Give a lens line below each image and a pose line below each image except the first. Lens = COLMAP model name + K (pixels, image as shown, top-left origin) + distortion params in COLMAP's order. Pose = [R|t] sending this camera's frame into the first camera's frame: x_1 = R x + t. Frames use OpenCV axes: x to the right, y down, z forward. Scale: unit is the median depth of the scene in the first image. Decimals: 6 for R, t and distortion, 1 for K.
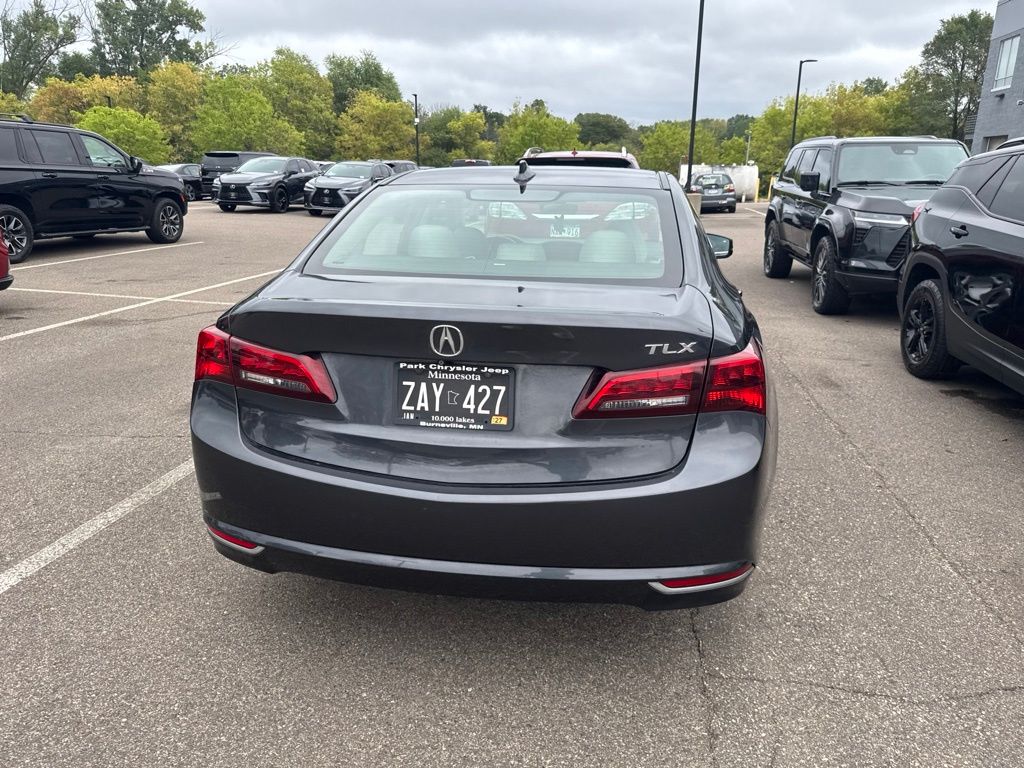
lens RADIAL K [[716.3, 0, 510.9], [0, 716.3, 369.0], [0, 0, 1]] dist [0.025264, -0.029866]
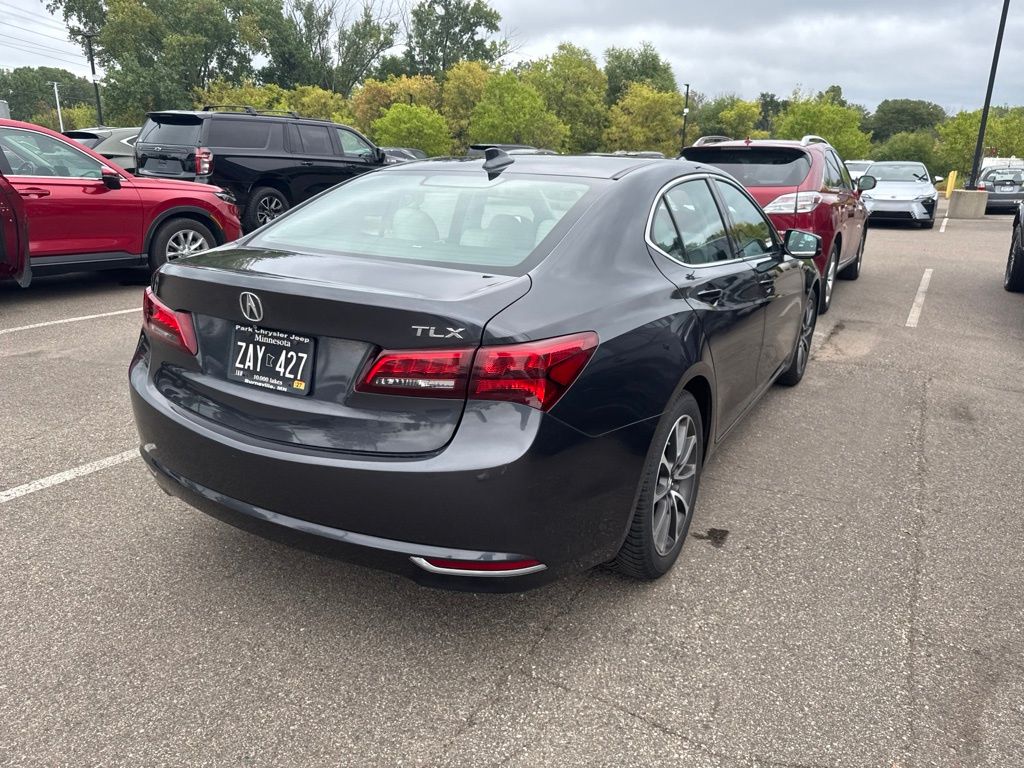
lens RADIAL K [[711.5, 0, 513.8], [0, 711.5, 378.1], [0, 0, 1]] dist [0.035904, -0.051694]
pose [[0.937766, 0.106820, -0.330431, 0.547320], [-0.099042, 0.994265, 0.040339, -0.012053], [0.332845, -0.005102, 0.942968, 0.076457]]
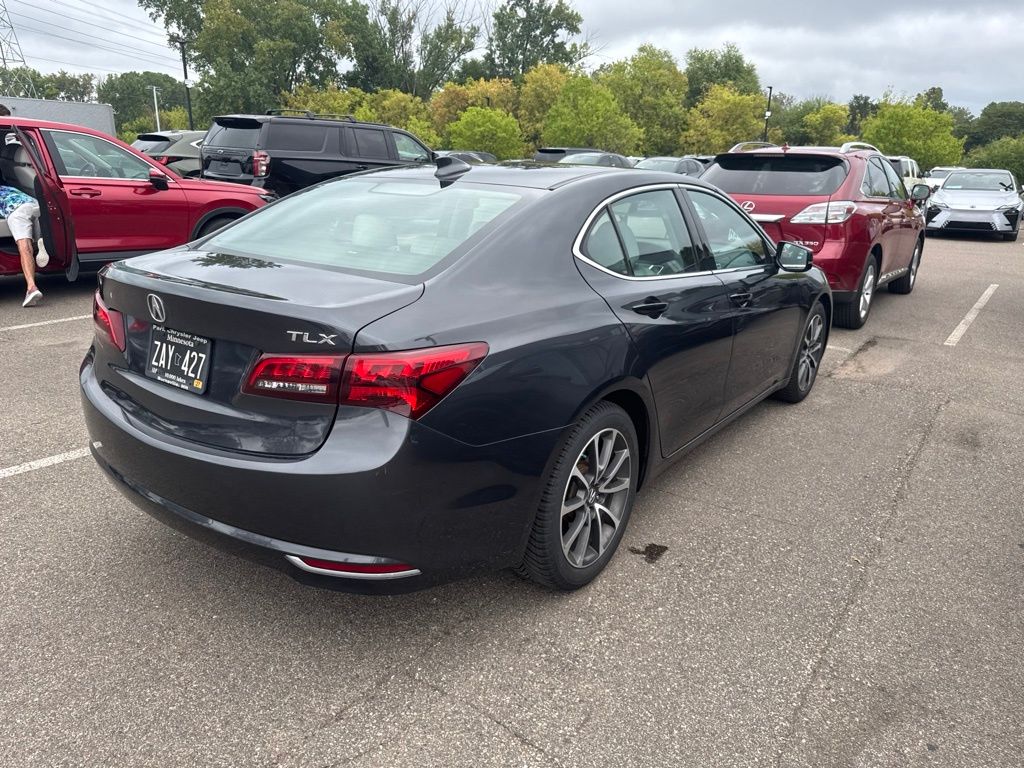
lens RADIAL K [[713.4, 0, 512.0], [0, 713.4, 384.0], [0, 0, 1]] dist [0.022373, -0.032708]
pose [[0.896490, 0.142654, -0.419471, 0.770690], [-0.131794, 0.989754, 0.054928, -0.047837], [0.423009, 0.006041, 0.906106, 0.153847]]
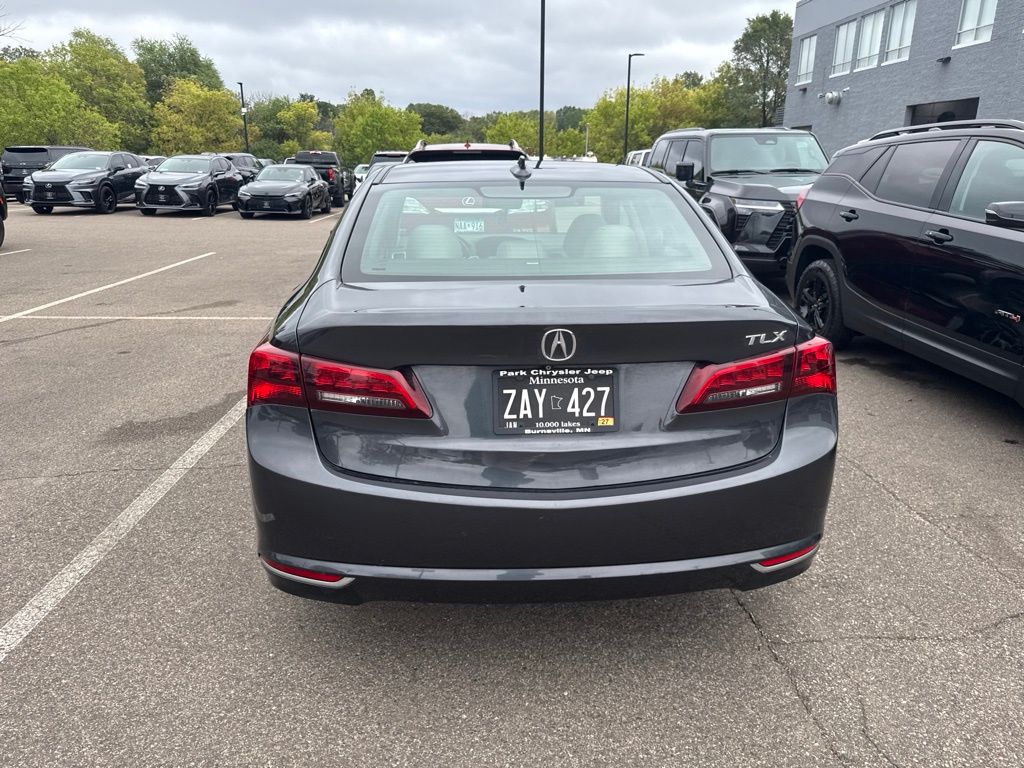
lens RADIAL K [[718.4, 0, 515.1], [0, 718.4, 373.6], [0, 0, 1]] dist [0.023926, -0.029982]
pose [[0.975981, -0.073067, 0.205237, -0.288694], [0.069717, 0.997290, 0.023517, -0.022951], [-0.206399, -0.008643, 0.978430, 0.041064]]
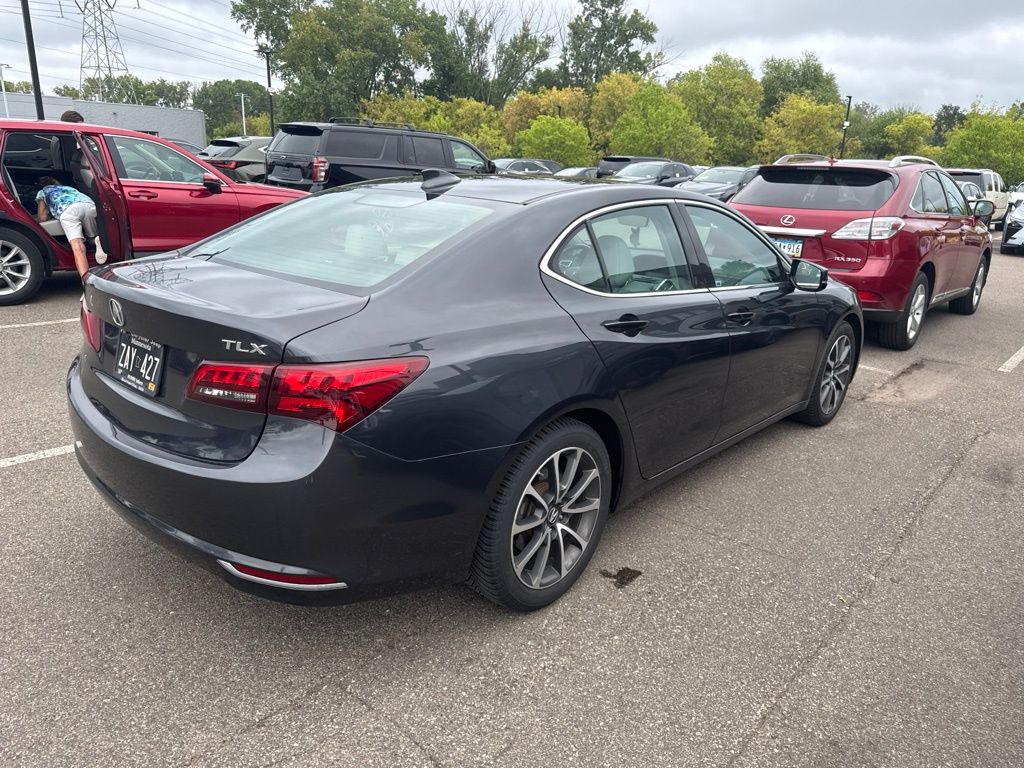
lens RADIAL K [[709.9, 0, 504.9], [0, 709.9, 374.6], [0, 0, 1]] dist [0.023477, -0.033814]
pose [[0.845857, 0.169530, -0.505753, 0.901879], [-0.167585, 0.984601, 0.049761, -0.087390], [0.506401, 0.042666, 0.861242, 0.242588]]
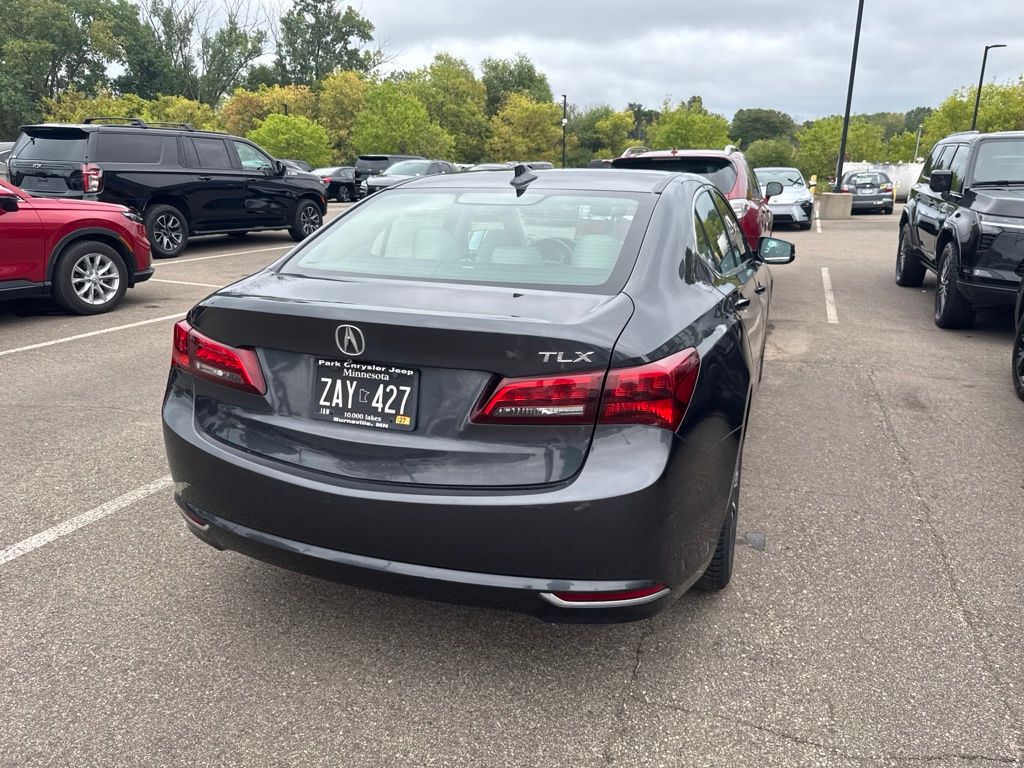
lens RADIAL K [[718.4, 0, 515.1], [0, 718.4, 373.6], [0, 0, 1]] dist [0.023926, -0.029982]
pose [[0.980910, 0.045954, -0.188954, 0.280370], [-0.045034, 0.998943, 0.009162, -0.009522], [0.189175, -0.000478, 0.981943, 0.022669]]
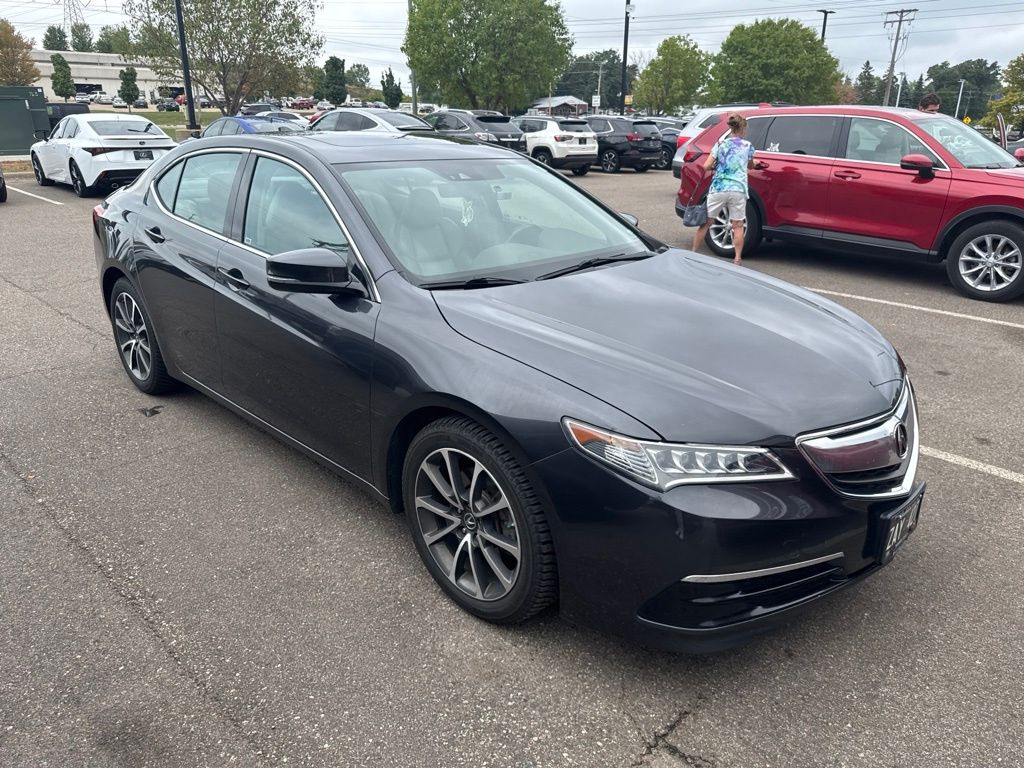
lens RADIAL K [[711.5, 0, 513.8], [0, 711.5, 378.1], [0, 0, 1]] dist [0.035904, -0.051694]
pose [[-0.563416, 0.257147, -0.785136, 1.390873], [-0.237139, 0.860004, 0.451839, -0.831659], [0.791409, 0.440759, -0.423560, 2.972645]]
